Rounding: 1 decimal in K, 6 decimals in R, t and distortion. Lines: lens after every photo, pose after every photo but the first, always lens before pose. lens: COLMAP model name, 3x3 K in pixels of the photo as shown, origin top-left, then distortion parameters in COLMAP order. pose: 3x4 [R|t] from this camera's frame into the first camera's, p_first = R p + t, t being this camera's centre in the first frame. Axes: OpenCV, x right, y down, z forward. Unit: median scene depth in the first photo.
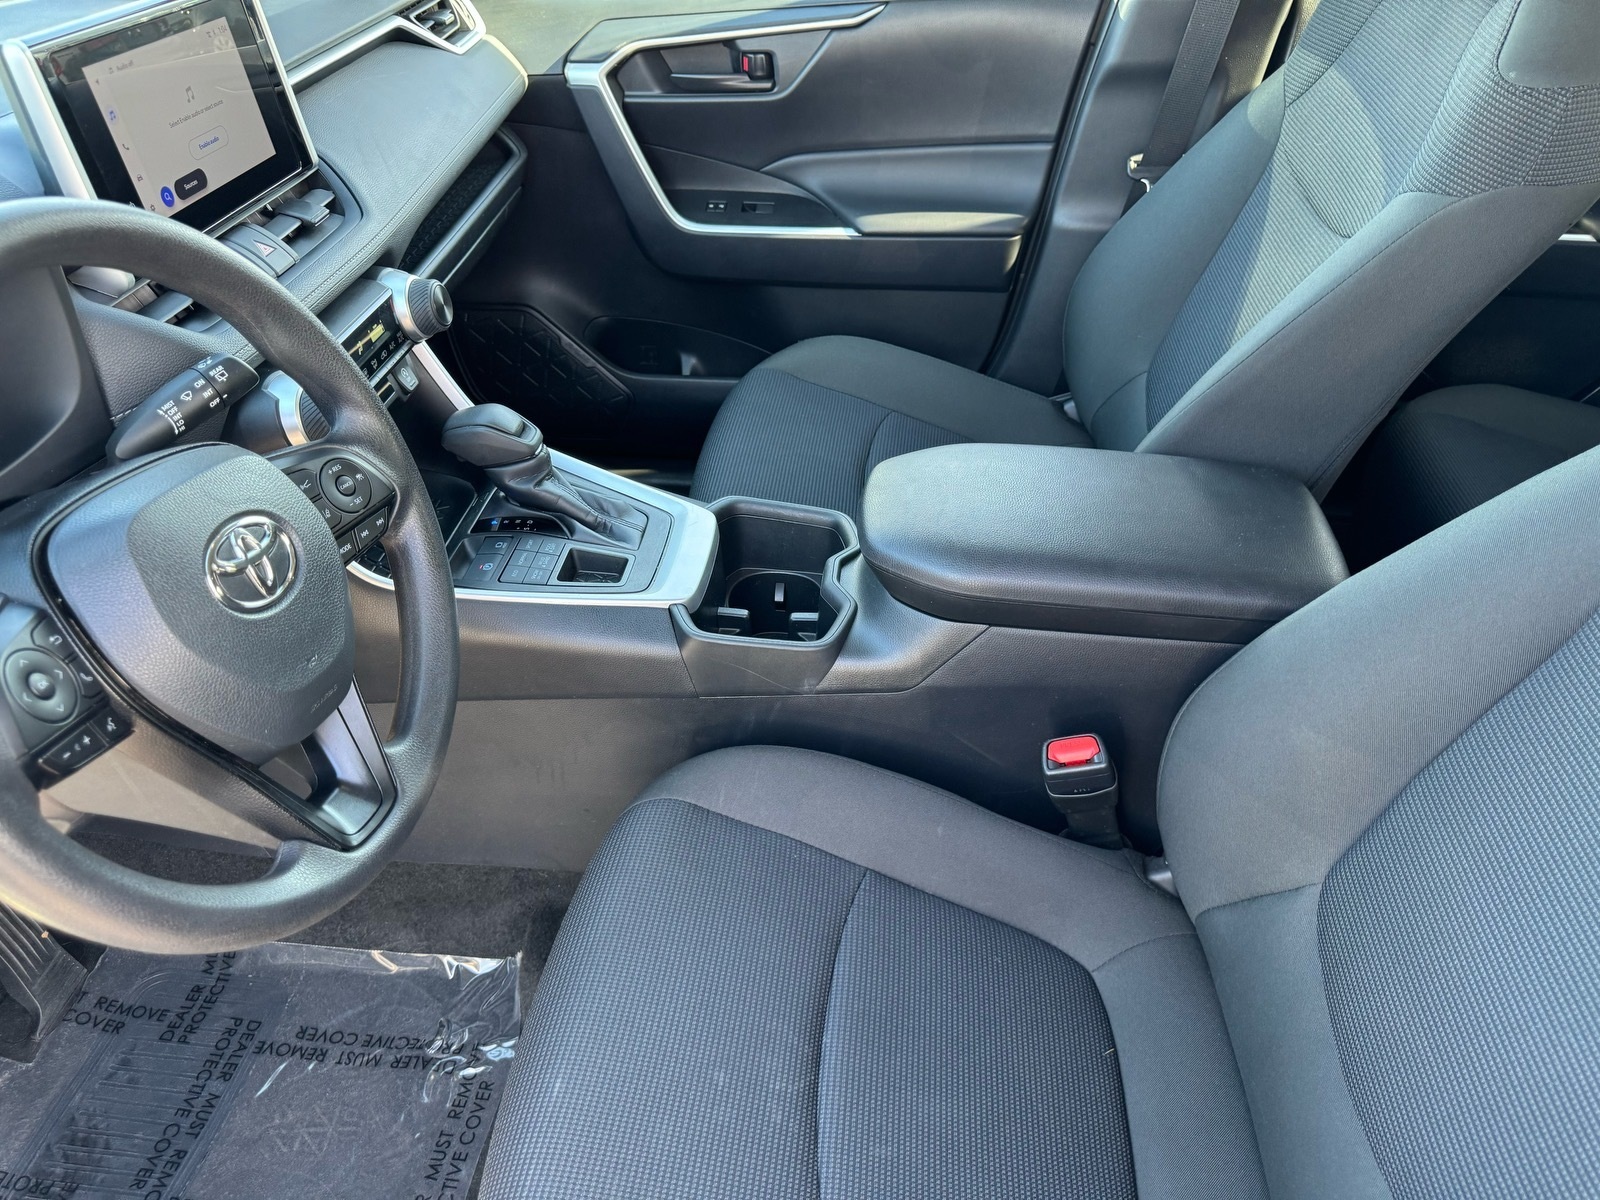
lens RADIAL K [[1172.9, 0, 800.0], [0, 1172.9, 600.0], [0, 0, 1]] dist [0.023618, 0.002518]
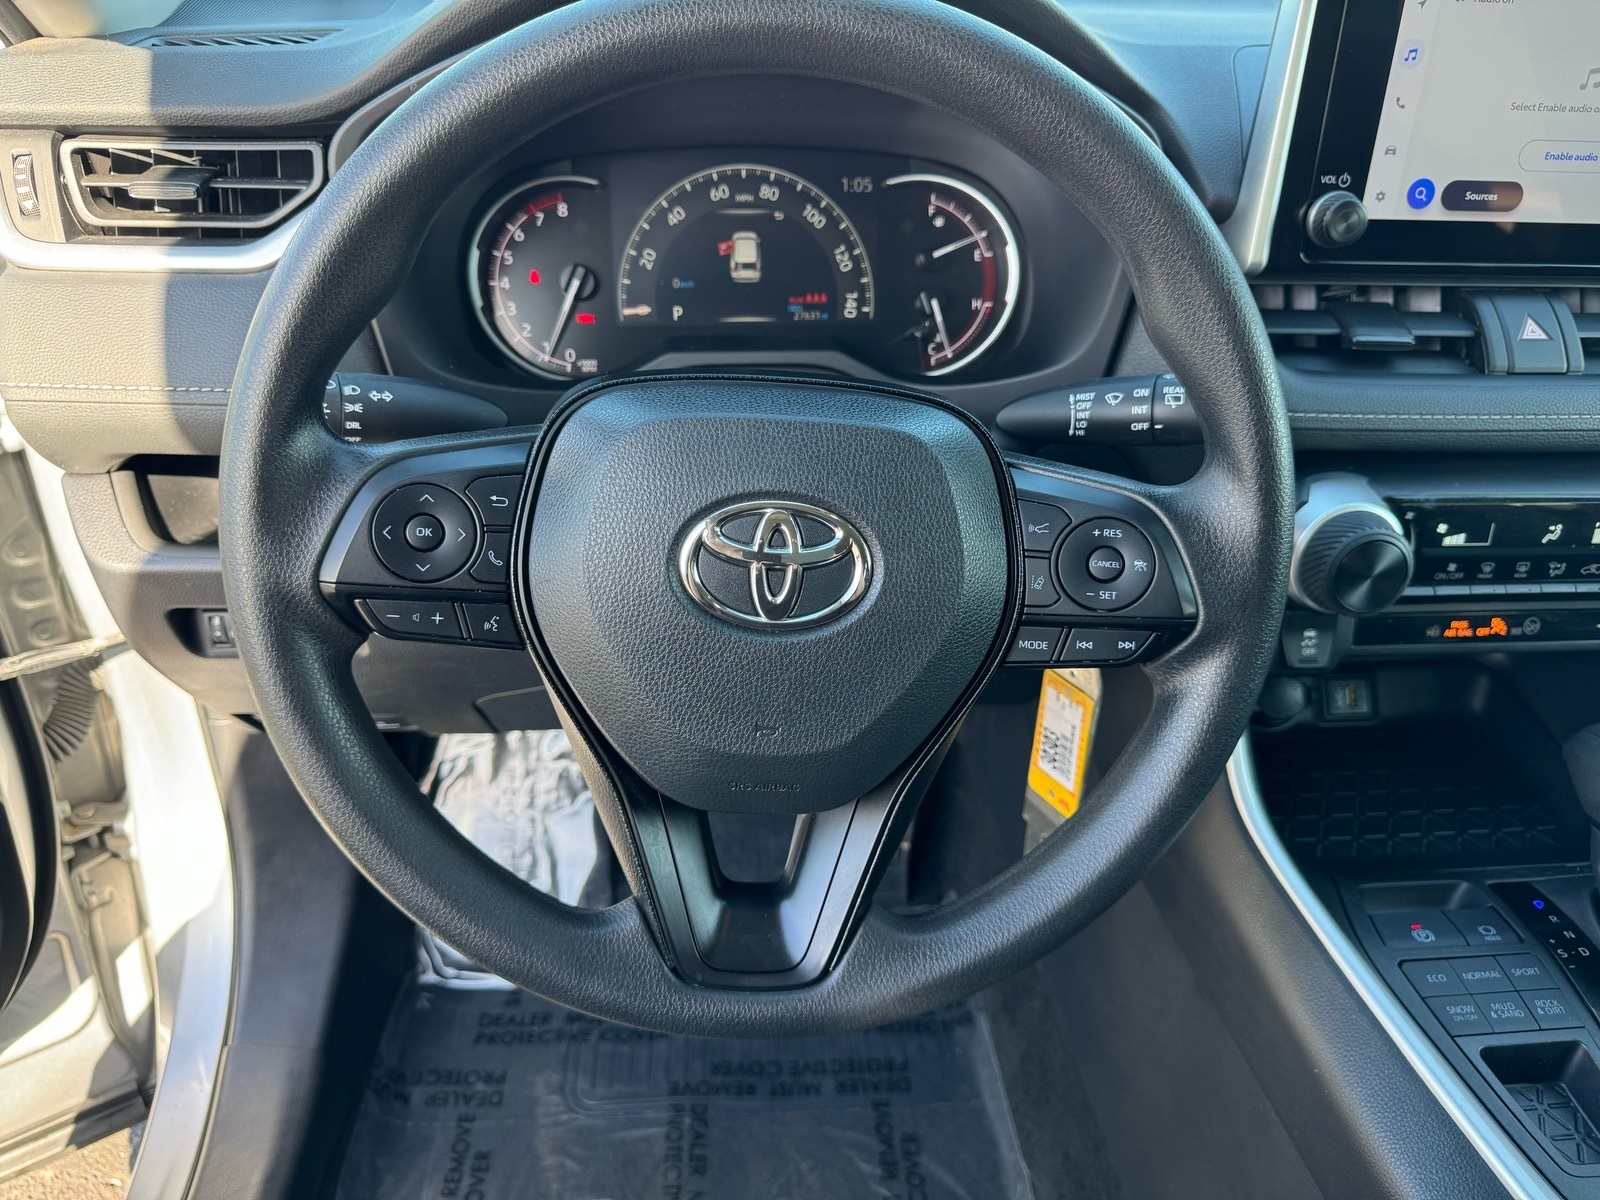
lens RADIAL K [[1145.7, 0, 800.0], [0, 1145.7, 600.0], [0, 0, 1]] dist [-0.020016, -0.000444]
pose [[0.189751, 0.522576, -0.831209, 0.047832], [-0.603682, 0.729753, 0.320981, -0.163075], [0.774314, 0.440879, 0.453941, 0.524856]]
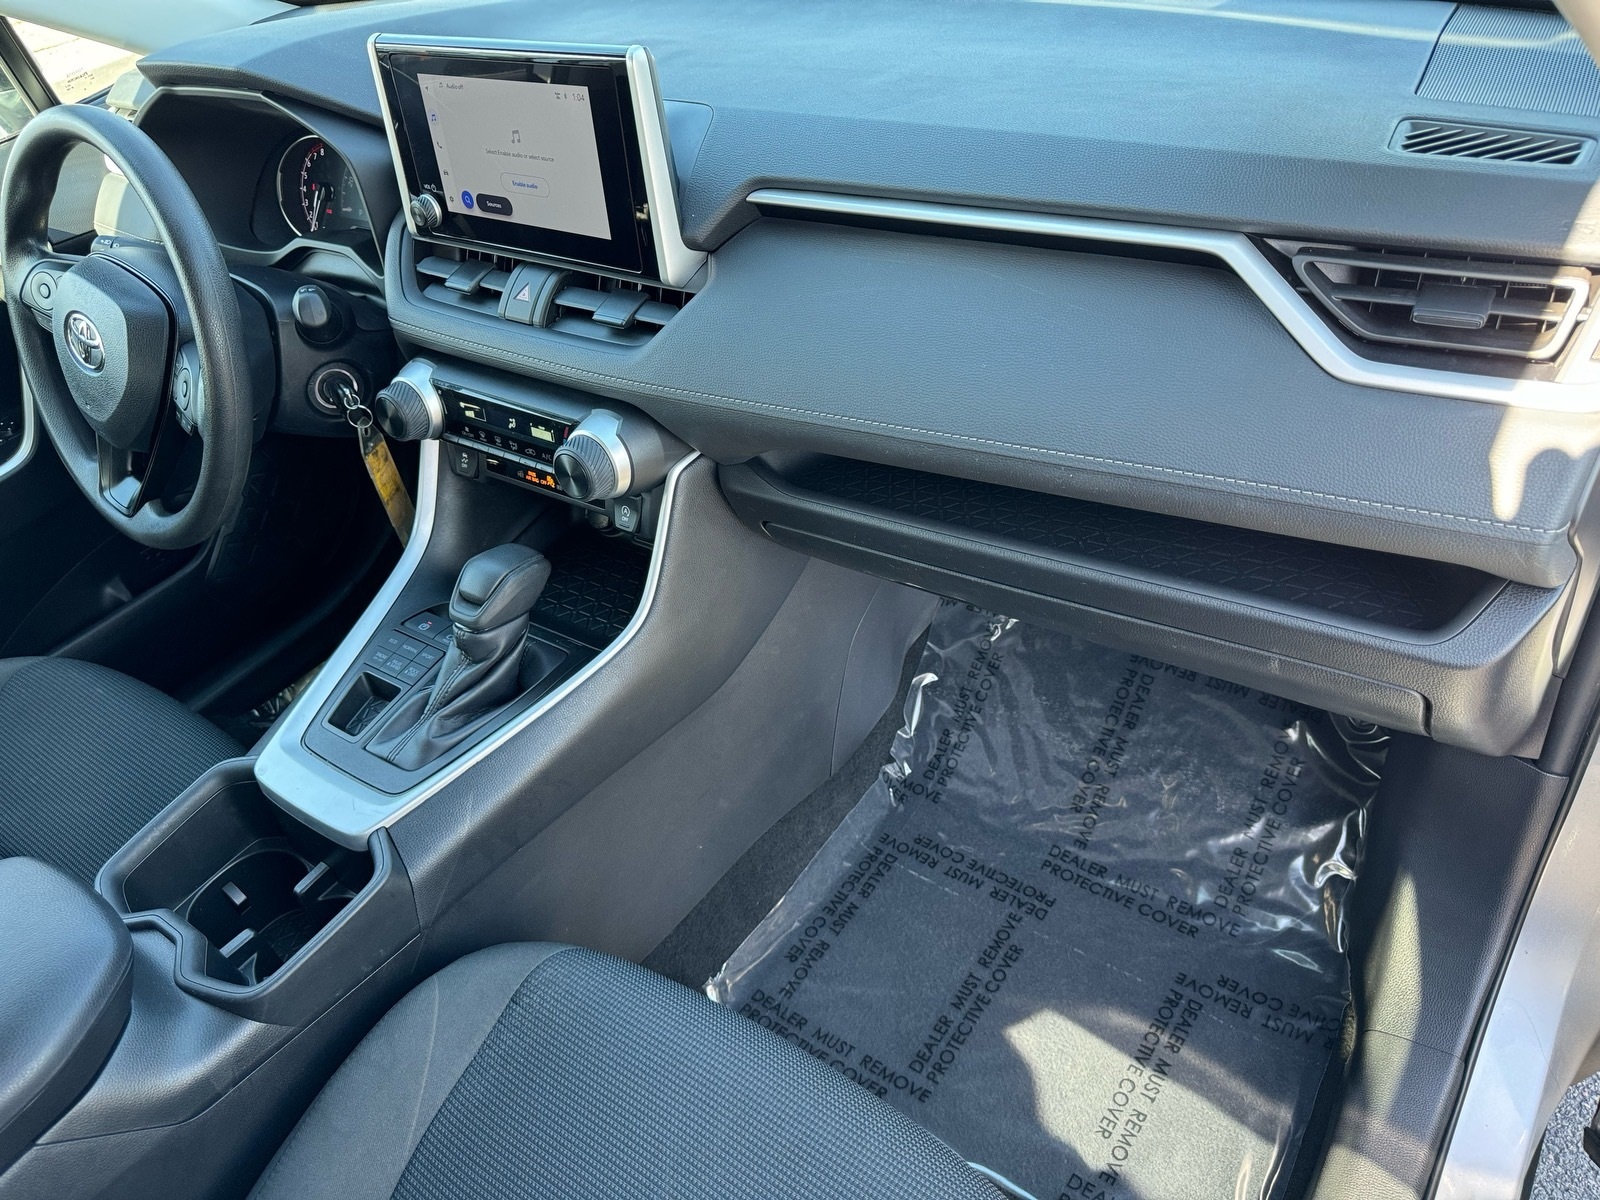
lens RADIAL K [[1111.3, 0, 799.5], [0, 1111.3, 633.1], [0, 0, 1]] dist [0.049212, -0.143820]
pose [[-0.468914, 0.632134, -0.616868, 0.209313], [-0.413090, 0.460359, 0.785764, -1.064794], [0.780690, 0.623278, 0.045260, 1.402234]]
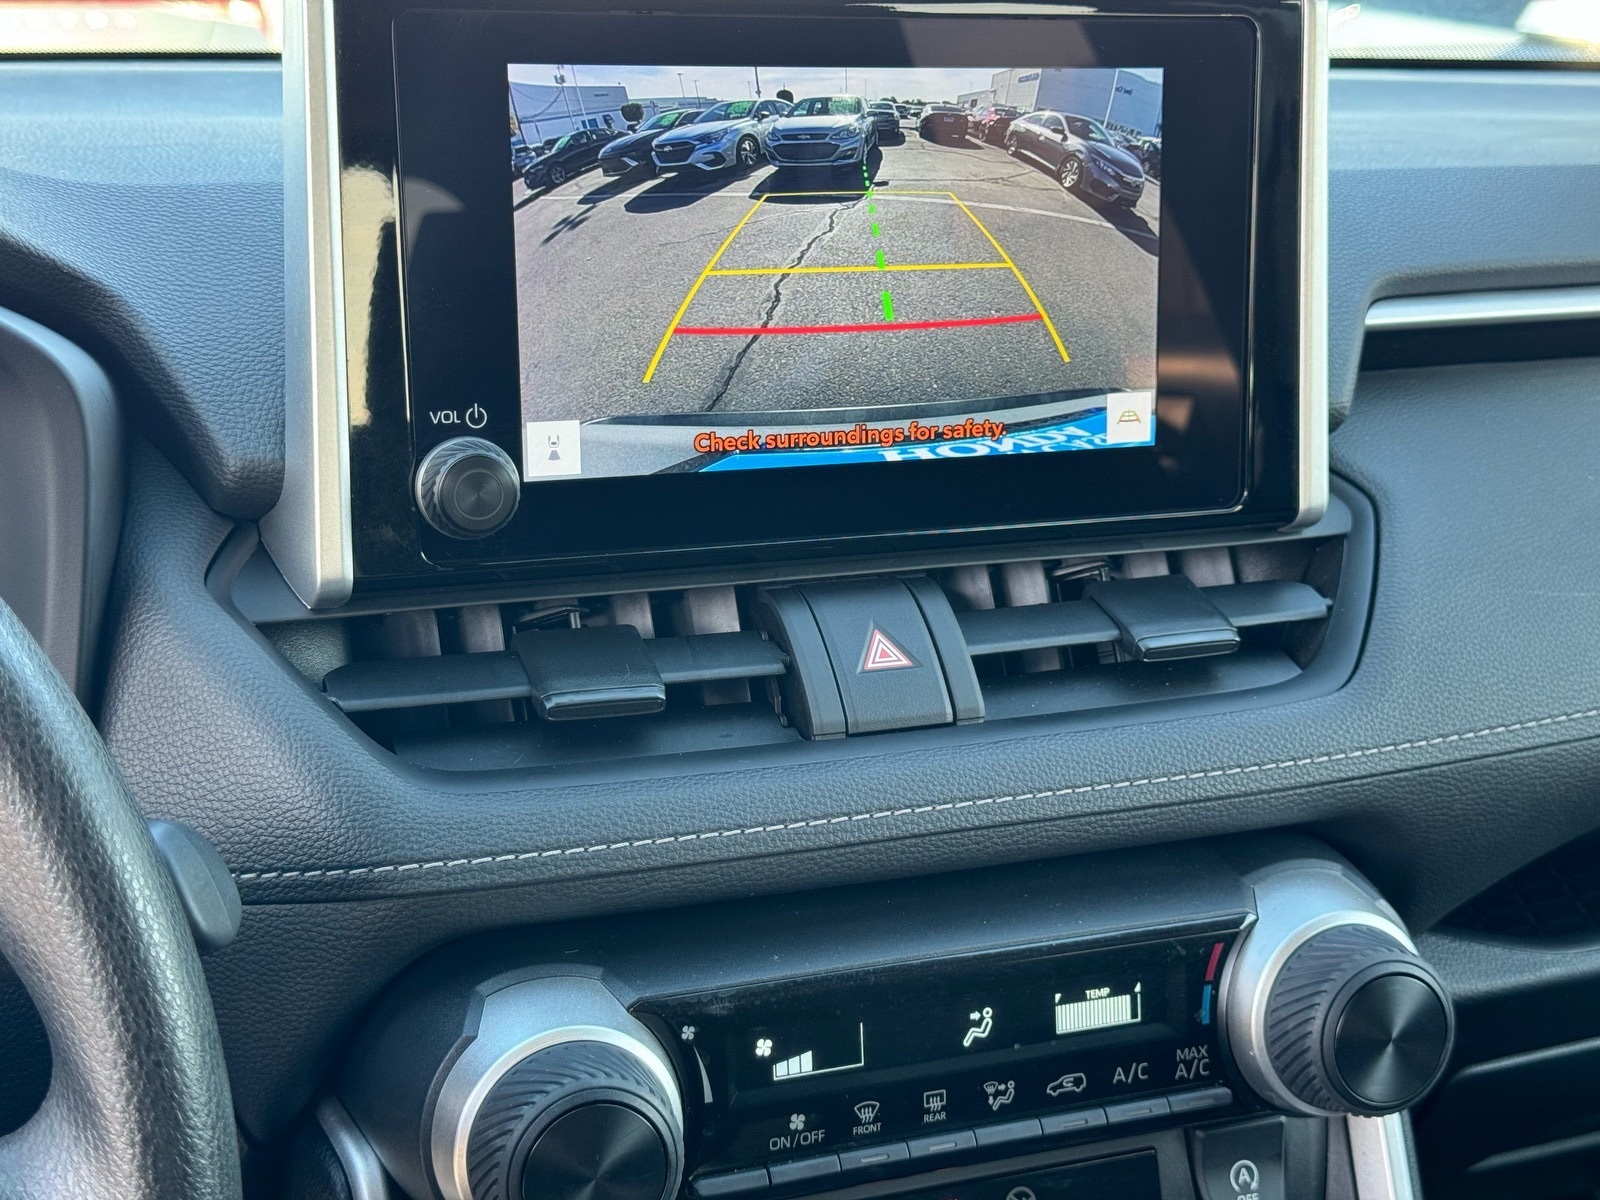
lens RADIAL K [[2244.2, 0, 800.0], [0, 2244.2, 600.0], [0, 0, 1]] dist [0.116805, -0.106000]
pose [[0.467309, 0.268899, -0.842209, 0.076795], [-0.548160, 0.835538, -0.037384, -0.291300], [0.693645, 0.479135, 0.537854, 0.673018]]
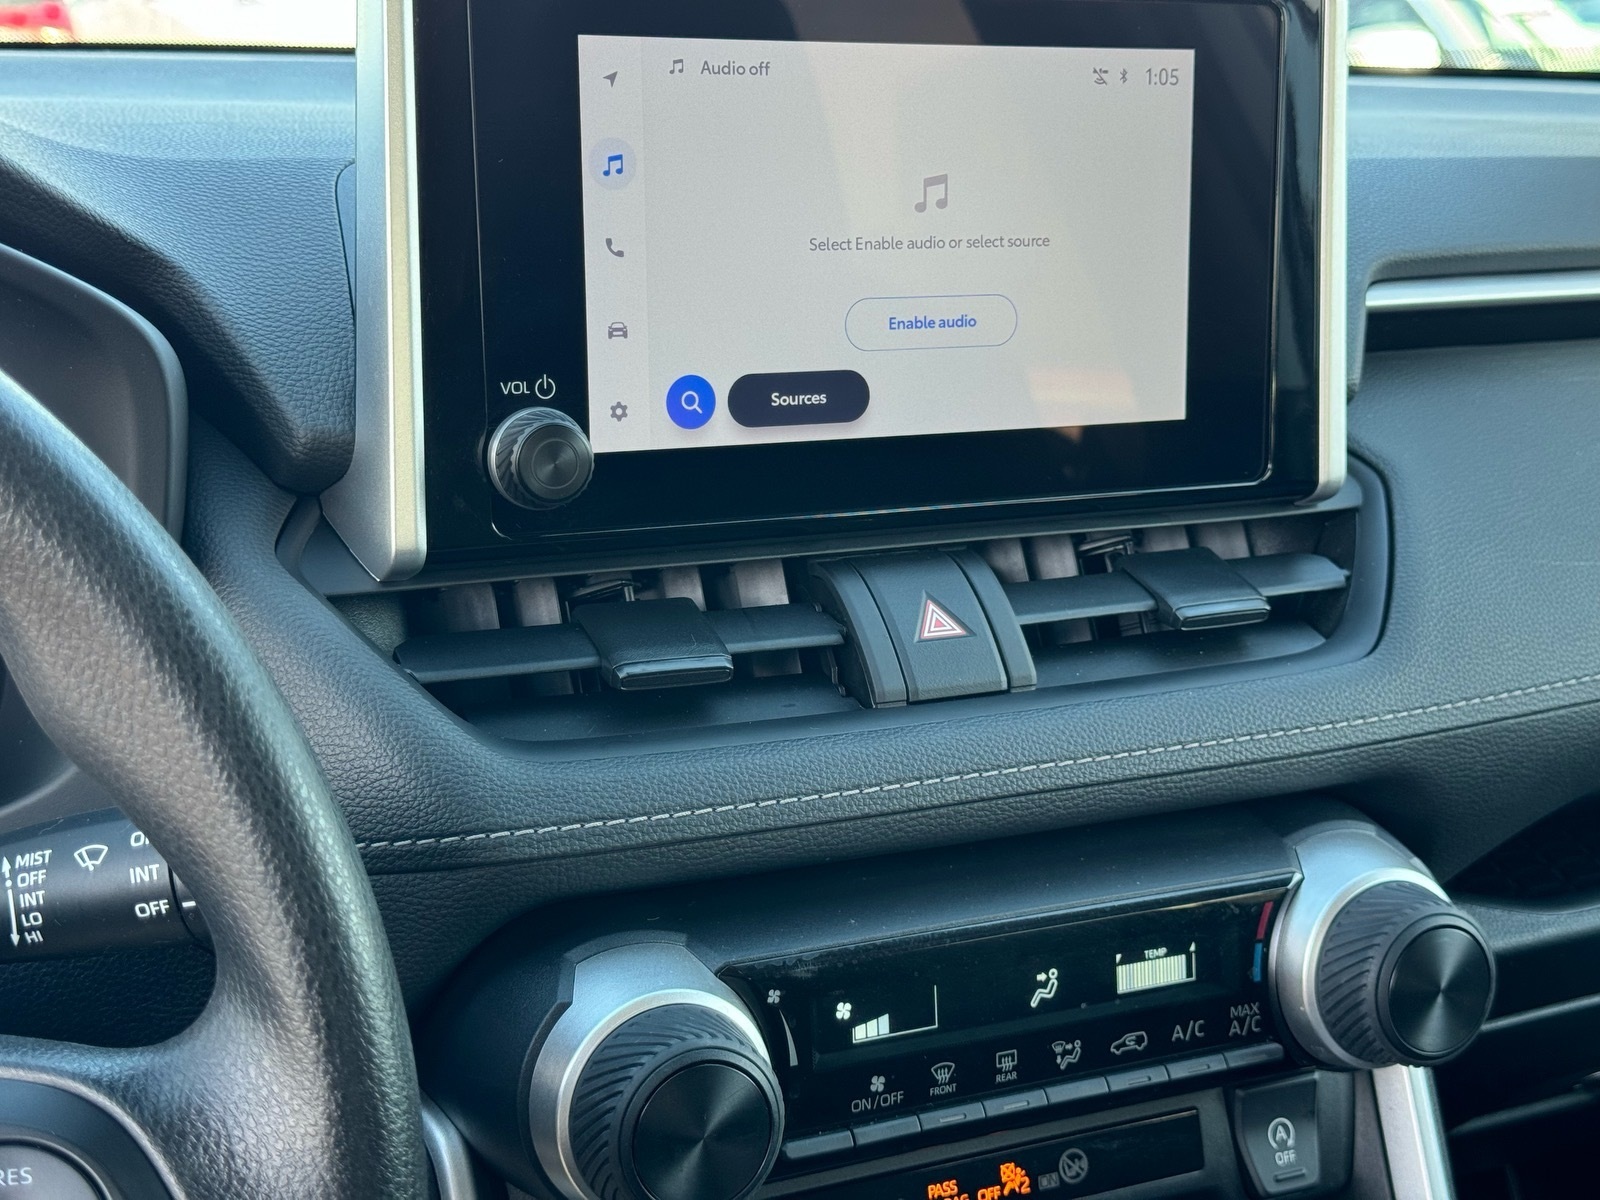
lens RADIAL K [[2244.2, 0, 800.0], [0, 2244.2, 600.0], [0, 0, 1]] dist [0.116805, -0.106000]
pose [[0.535816, 0.252456, -0.805709, 0.050226], [-0.533083, 0.841160, -0.090949, -0.237530], [0.654770, 0.478242, 0.585287, 0.629953]]
